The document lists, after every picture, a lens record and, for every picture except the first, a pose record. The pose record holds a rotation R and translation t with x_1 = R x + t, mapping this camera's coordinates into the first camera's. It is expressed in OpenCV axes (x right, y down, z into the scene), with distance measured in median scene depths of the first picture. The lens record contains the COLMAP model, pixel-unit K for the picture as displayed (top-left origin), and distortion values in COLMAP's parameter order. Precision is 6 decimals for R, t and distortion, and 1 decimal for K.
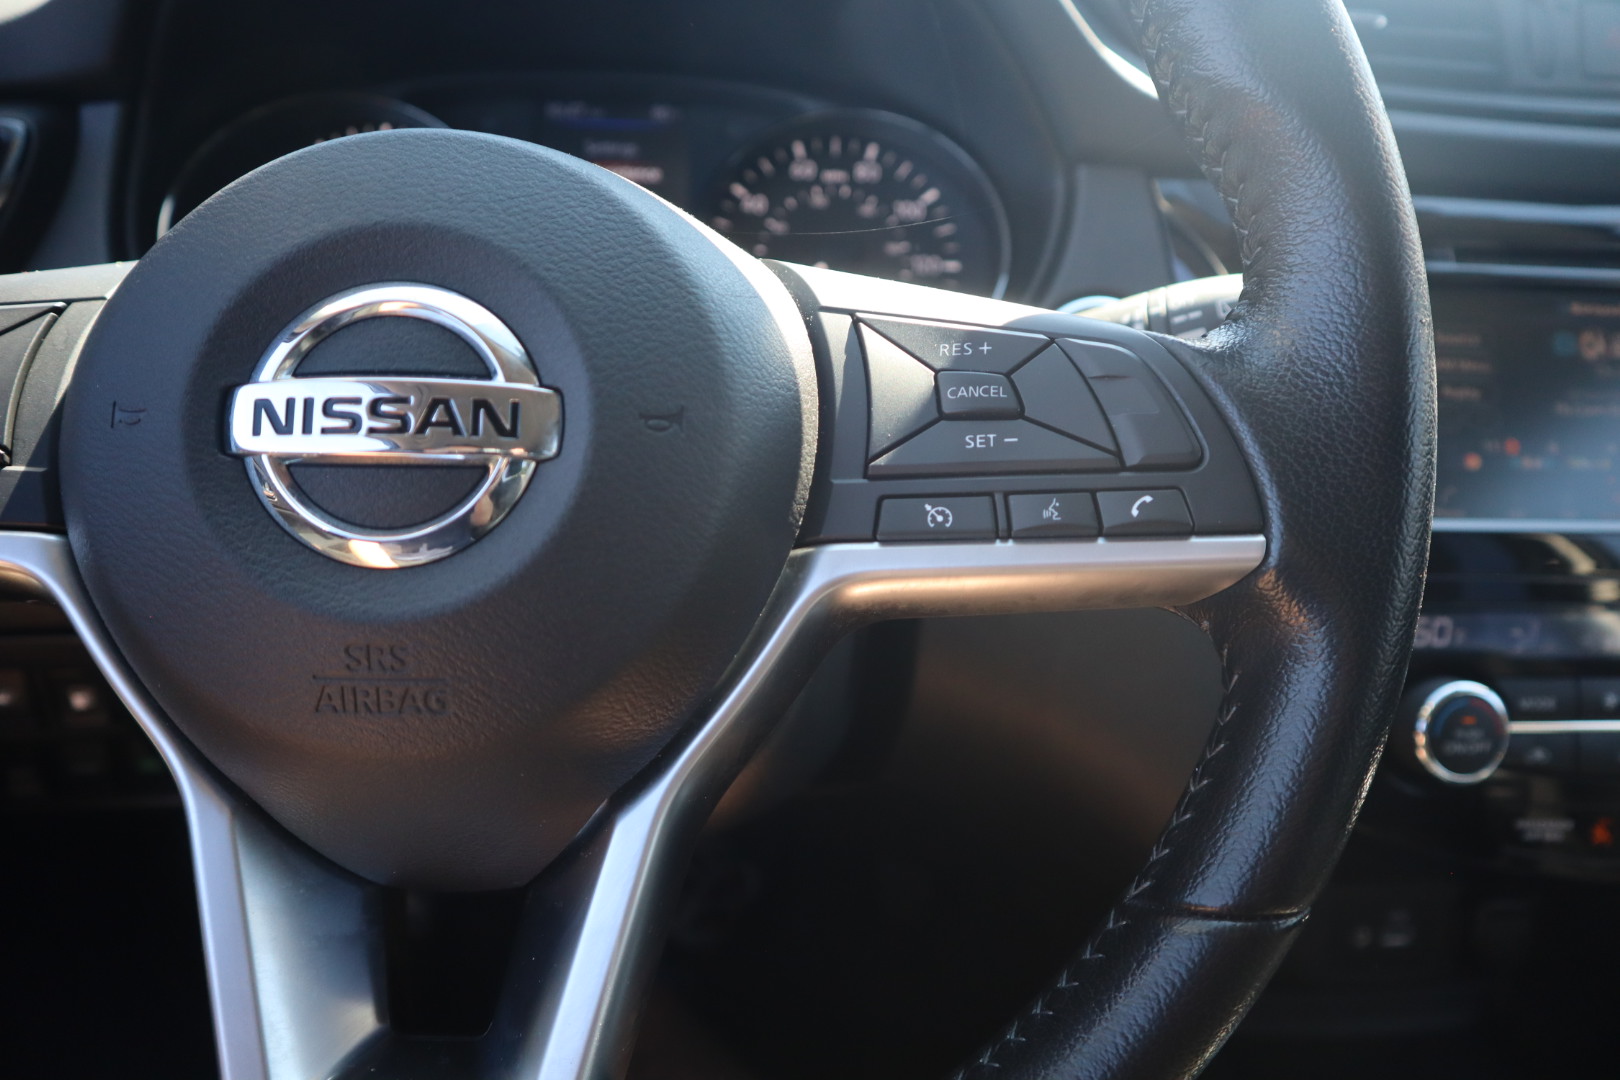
lens RADIAL K [[1148.9, 0, 861.6], [0, 1148.9, 448.0], [0, 0, 1]] dist [-0.112706, 0.072681]
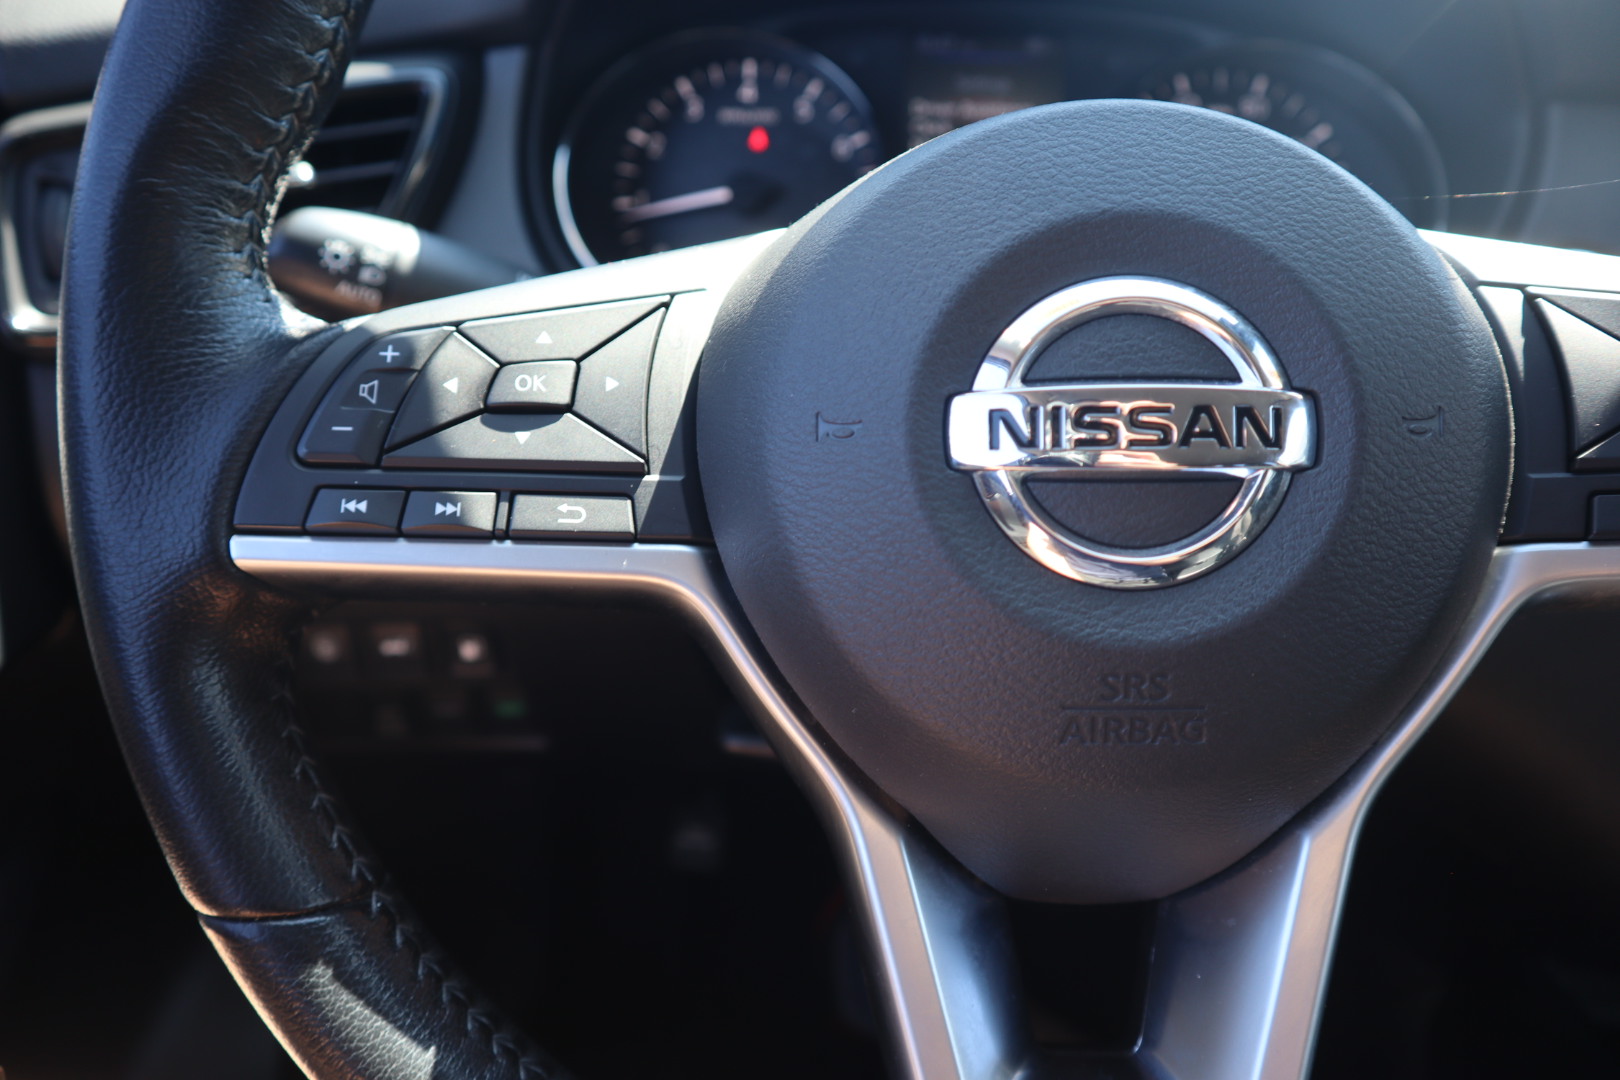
lens RADIAL K [[1148.9, 0, 825.8], [0, 1148.9, 449.6], [0, 0, 1]] dist [-0.112706, 0.072681]
pose [[0.992213, -0.013856, -0.123779, -0.549625], [0.022858, 0.997171, 0.071608, -0.079737], [0.122437, -0.073880, 0.989723, 0.051803]]
